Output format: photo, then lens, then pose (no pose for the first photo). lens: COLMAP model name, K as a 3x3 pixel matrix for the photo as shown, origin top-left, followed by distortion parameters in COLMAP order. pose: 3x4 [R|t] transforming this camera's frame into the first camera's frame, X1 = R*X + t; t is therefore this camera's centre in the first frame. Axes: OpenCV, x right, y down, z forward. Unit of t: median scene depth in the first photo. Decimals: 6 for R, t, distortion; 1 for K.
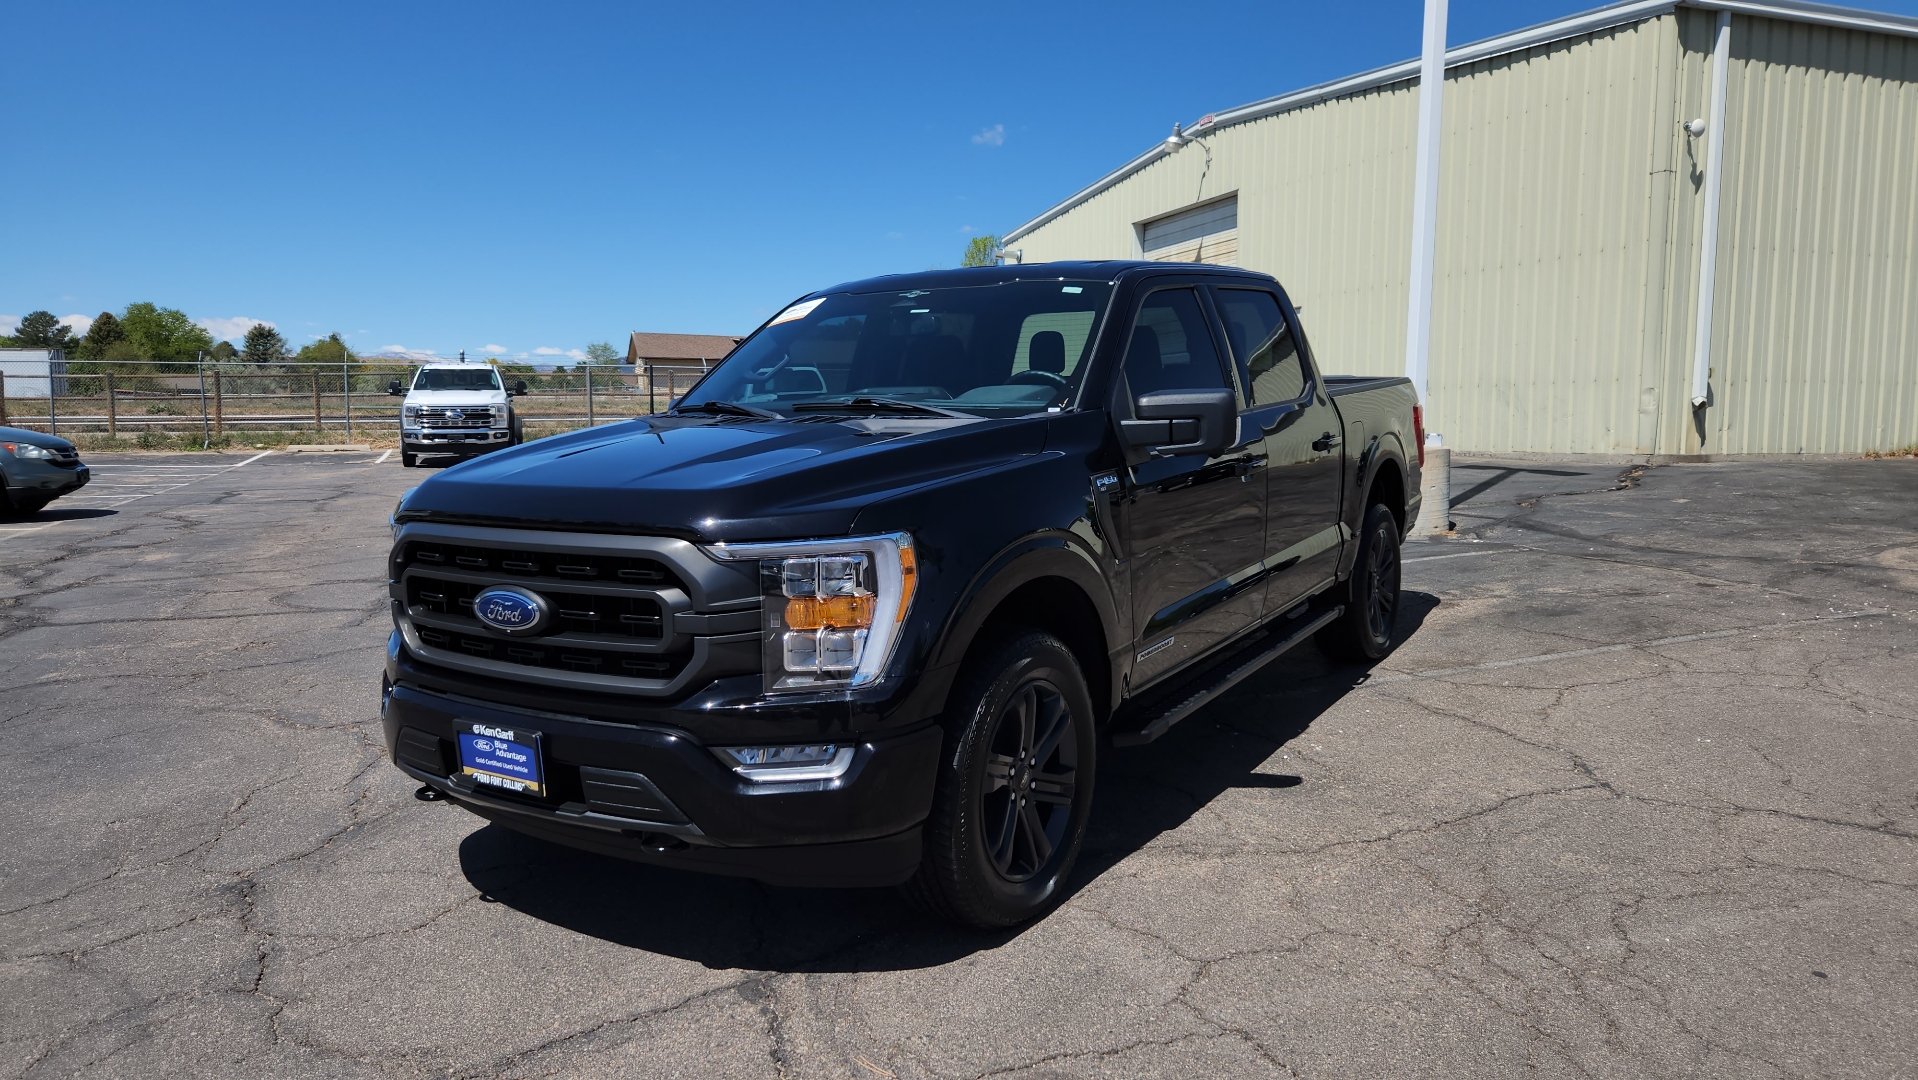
lens RADIAL K [[1289.7, 0, 934.9], [0, 1289.7, 532.6], [0, 0, 1]] dist [0.068613, -0.050924]
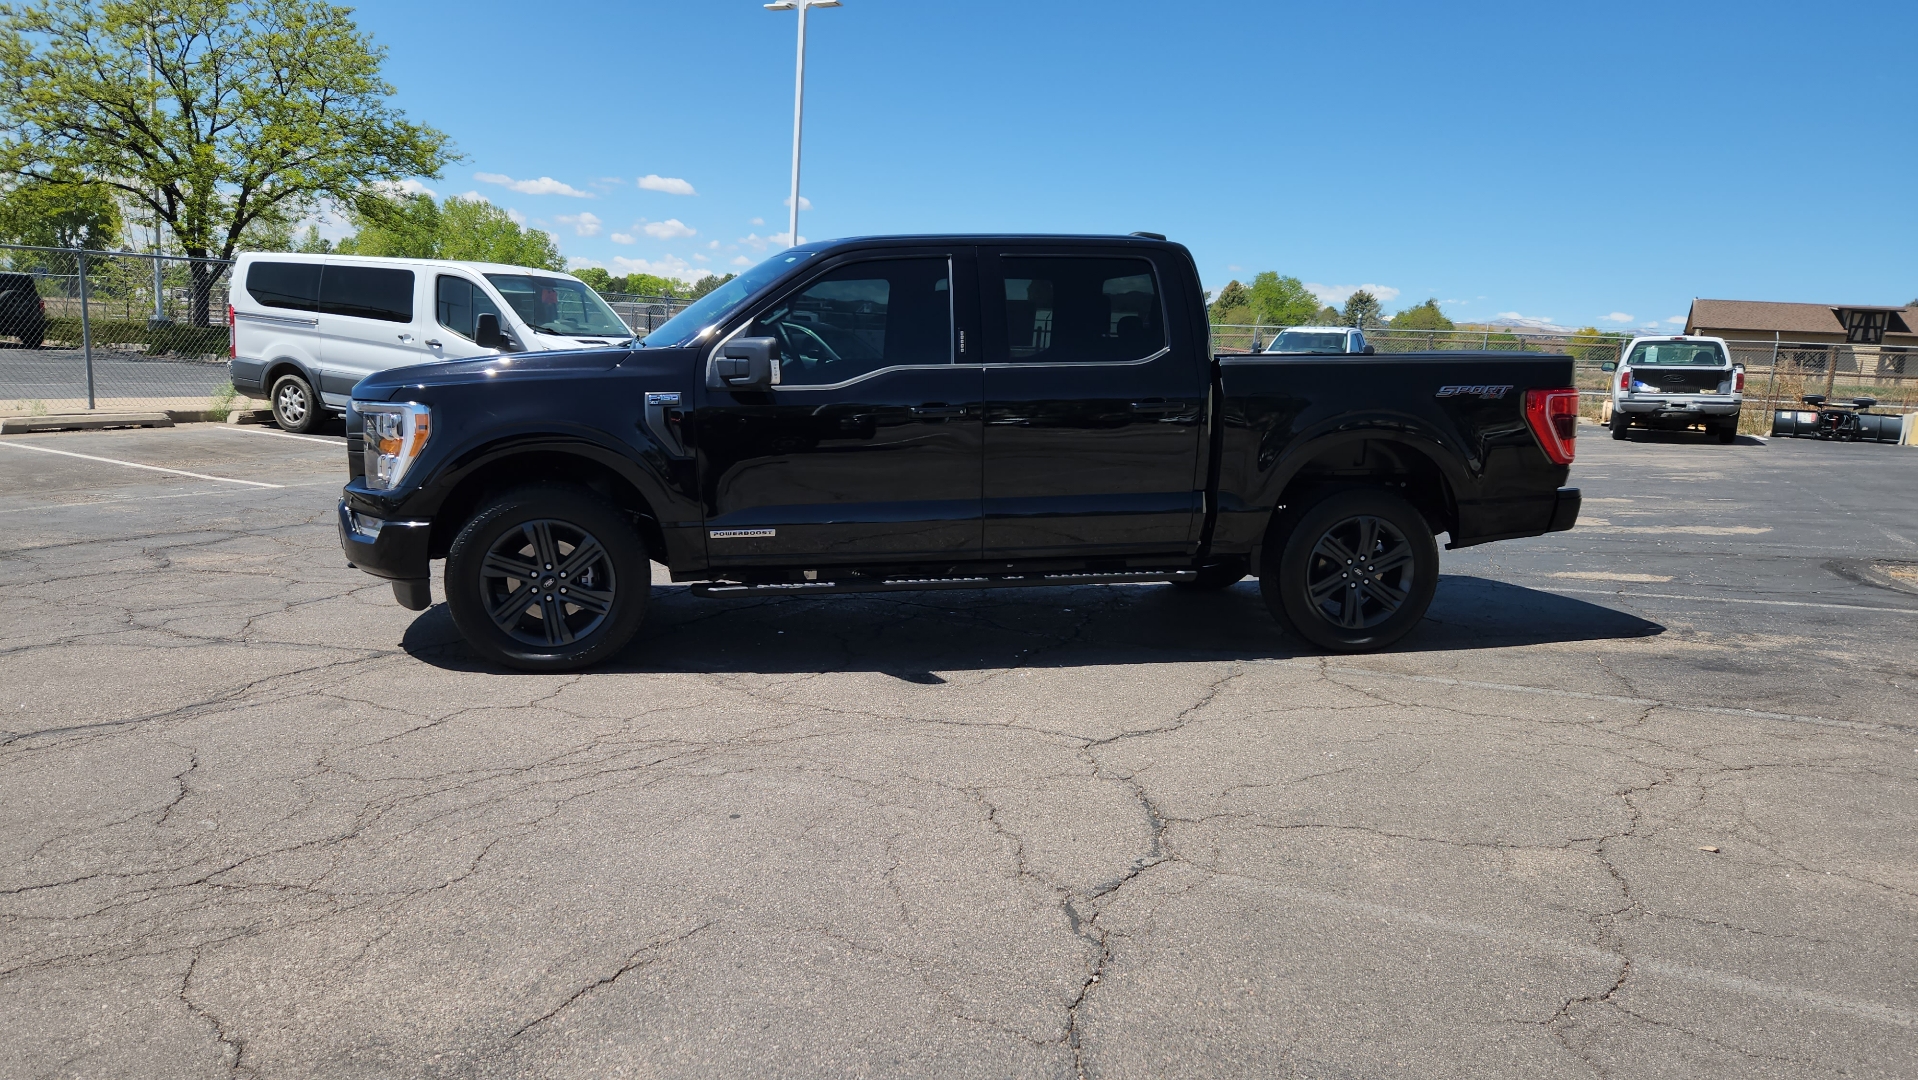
lens RADIAL K [[1289.7, 0, 922.8], [0, 1289.7, 561.8], [0, 0, 1]] dist [0.068613, -0.050924]
pose [[0.691647, 0.157006, -0.704963, 0.991291], [-0.123939, 0.987408, 0.098313, -0.027284], [0.711522, 0.019375, 0.702397, 0.160920]]
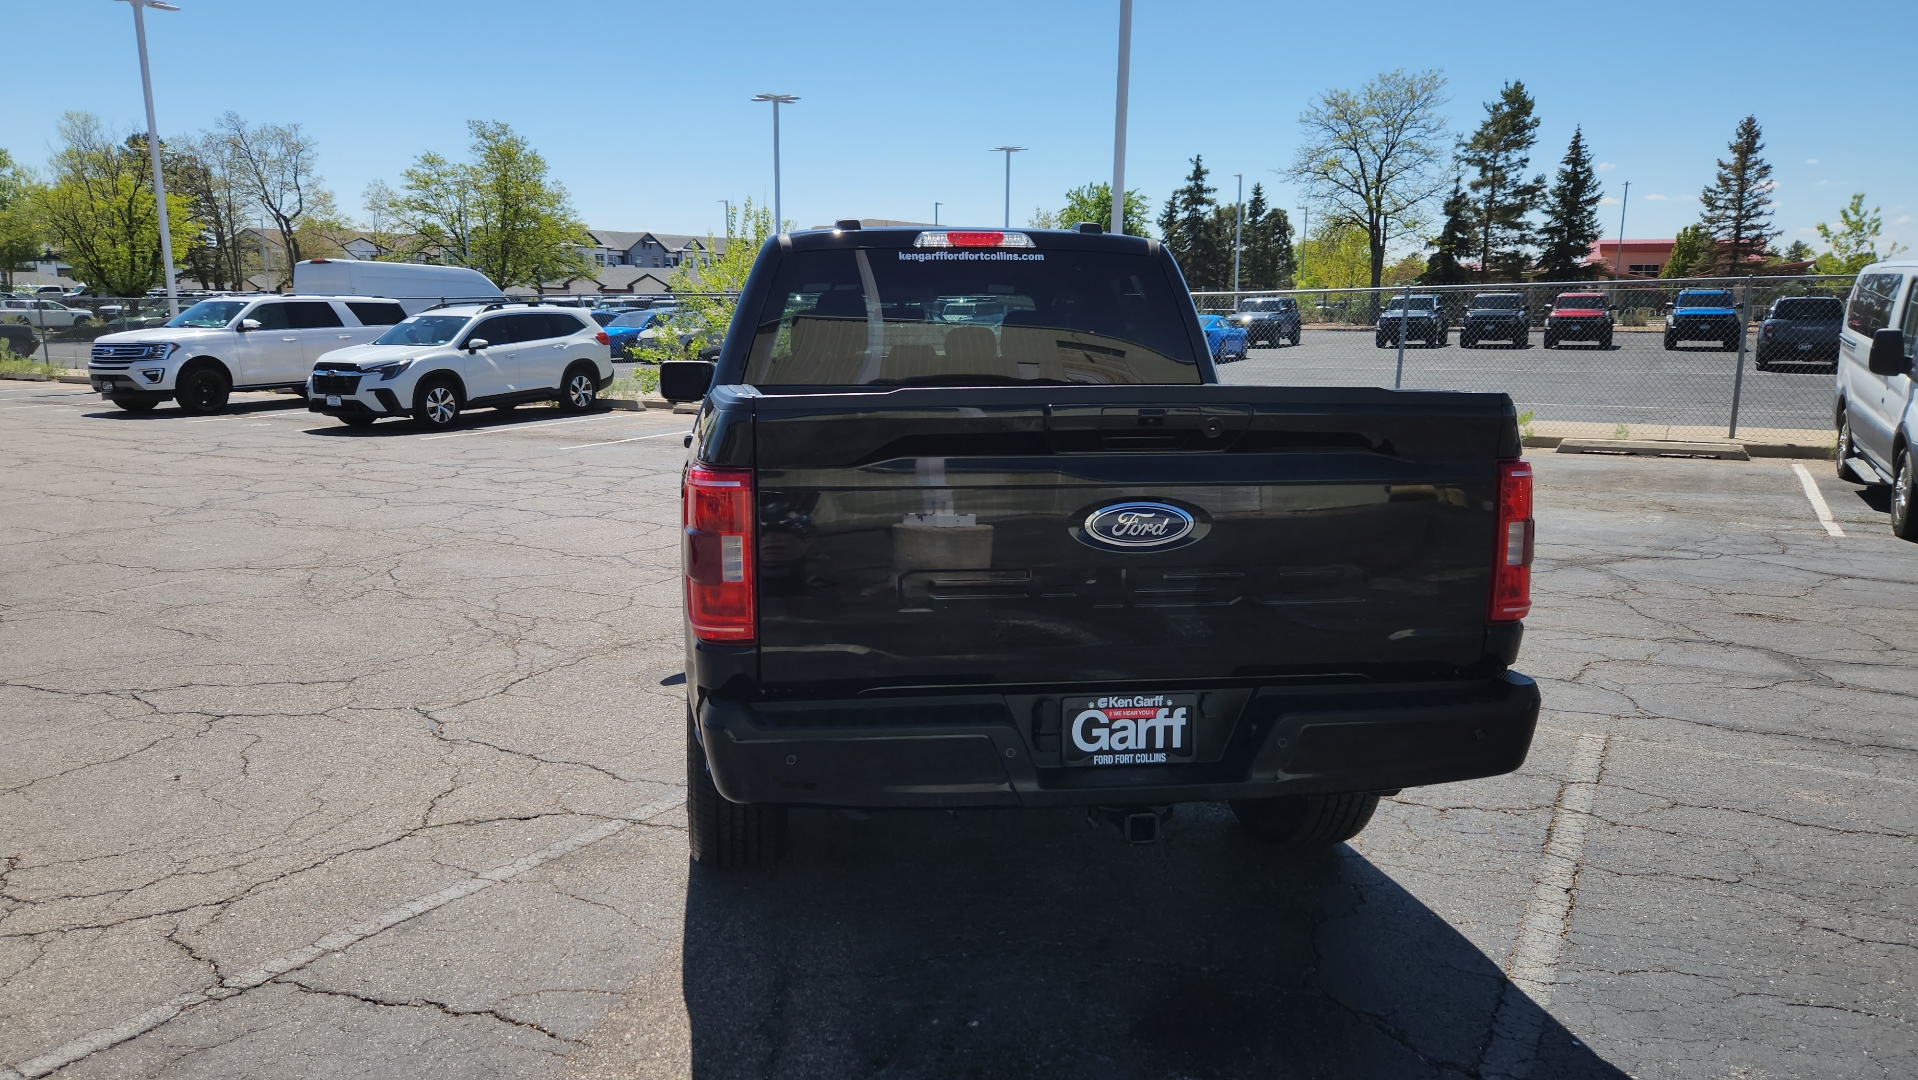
lens RADIAL K [[1288.4, 0, 910.1], [0, 1288.4, 517.1], [0, 0, 1]] dist [0.071137, -0.060665]
pose [[-0.760293, 0.108899, -0.640388, 0.805945], [-0.063089, 0.968808, 0.239649, -0.252140], [0.646510, 0.222605, -0.729707, 1.864586]]
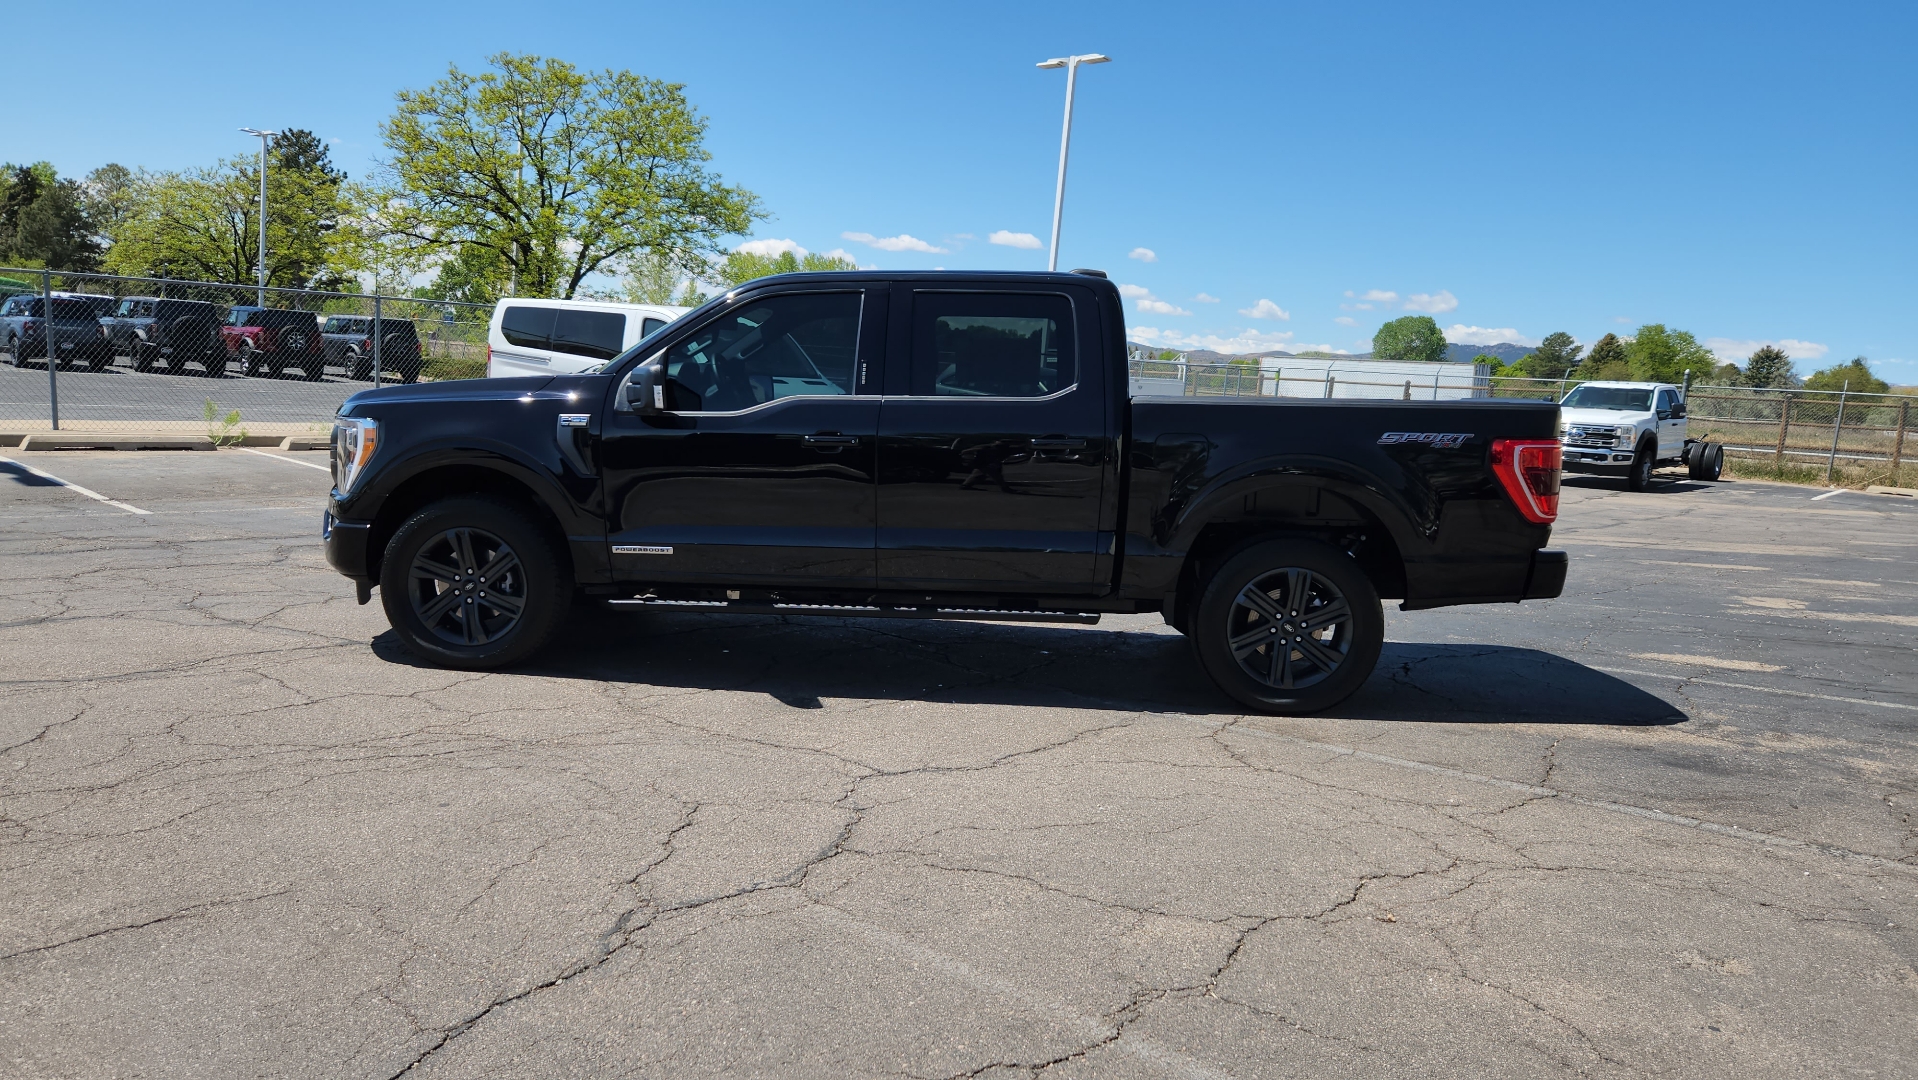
lens RADIAL K [[1288.4, 0, 934.8], [0, 1288.4, 533.4], [0, 0, 1]] dist [0.071137, -0.060665]
pose [[0.491964, 0.143912, -0.858639, 1.219805], [-0.157223, 0.984714, 0.074961, -0.065402], [0.856301, 0.098119, 0.507070, 0.448725]]
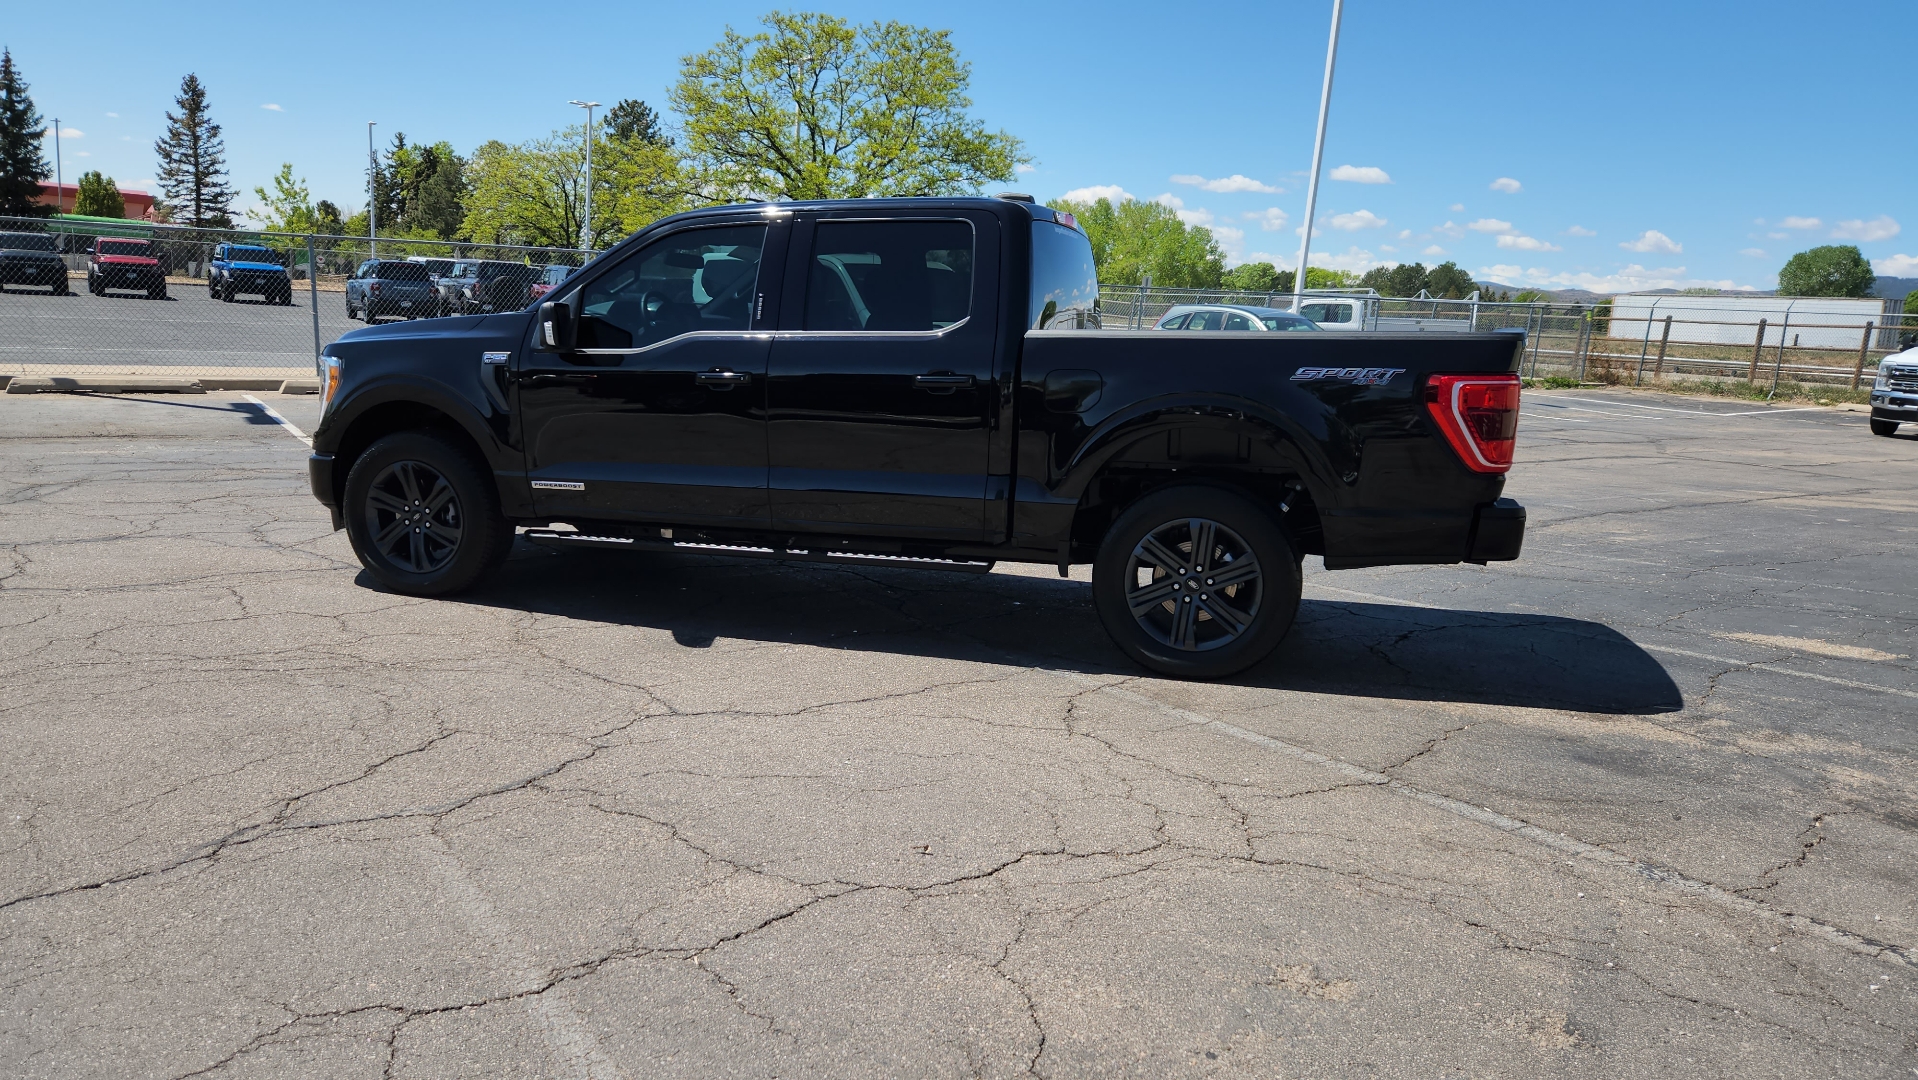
lens RADIAL K [[1288.4, 0, 939.4], [0, 1288.4, 546.3], [0, 0, 1]] dist [0.071137, -0.060665]
pose [[0.268455, 0.195805, -0.943182, 1.317002], [-0.152353, 0.975430, 0.159136, -0.108734], [0.951168, 0.100976, 0.291691, 0.792502]]
